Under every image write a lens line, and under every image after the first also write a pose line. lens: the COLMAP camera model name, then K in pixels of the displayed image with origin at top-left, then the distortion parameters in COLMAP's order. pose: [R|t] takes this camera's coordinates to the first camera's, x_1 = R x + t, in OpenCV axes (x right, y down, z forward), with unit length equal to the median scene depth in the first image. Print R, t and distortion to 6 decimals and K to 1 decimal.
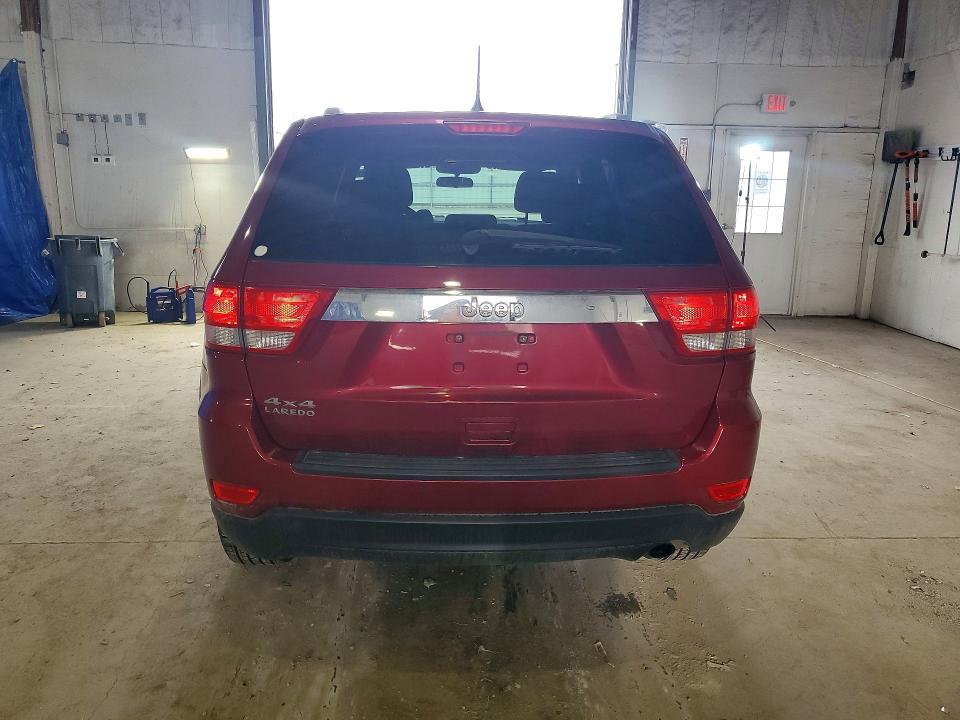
lens RADIAL K [[732.6, 0, 475.5], [0, 732.6, 360.0], [0, 0, 1]] dist [0.022934, -0.003538]
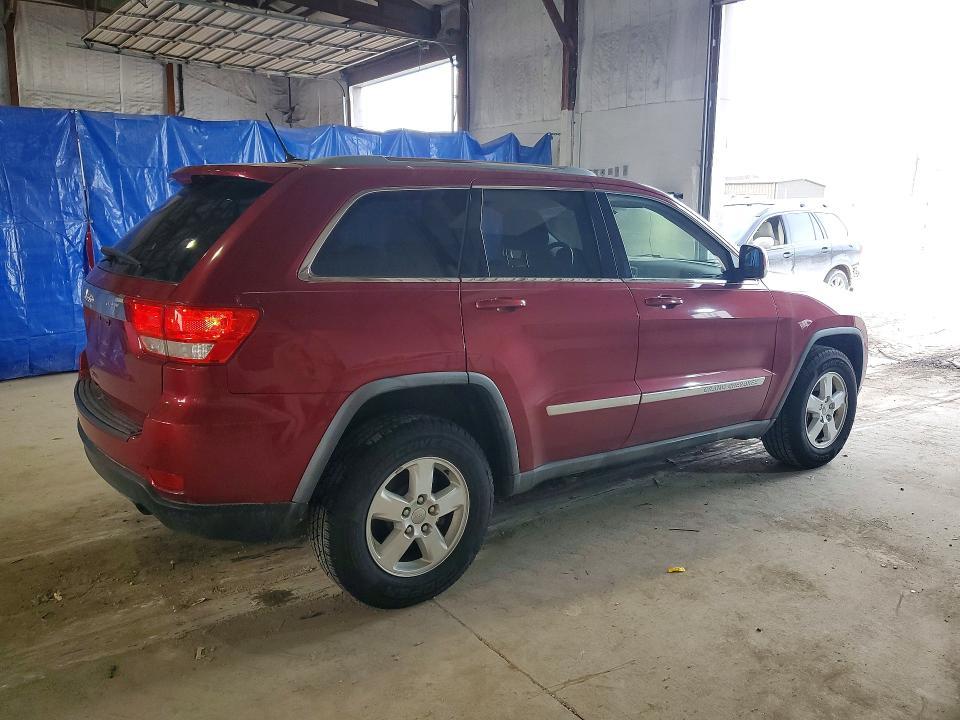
lens RADIAL K [[732.6, 0, 473.1], [0, 732.6, 359.9], [0, 0, 1]] dist [0.022934, -0.003538]
pose [[0.543080, 0.152166, -0.825778, 0.701987], [-0.199366, 0.978688, 0.049228, -0.074586], [0.815670, 0.137897, 0.561843, 0.331608]]
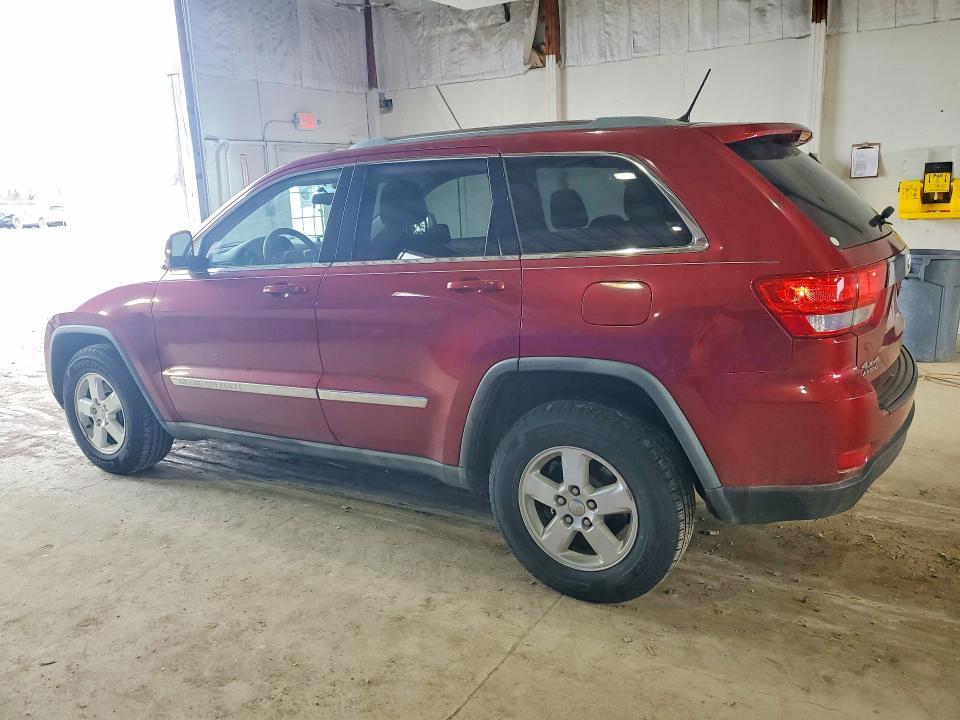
lens RADIAL K [[732.6, 0, 471.9], [0, 732.6, 355.2], [0, 0, 1]] dist [0.022934, -0.003538]
pose [[0.575602, -0.225883, 0.785913, -0.670570], [0.247702, 0.964100, 0.095679, -0.099255], [-0.779312, 0.139599, 0.610889, 0.329959]]
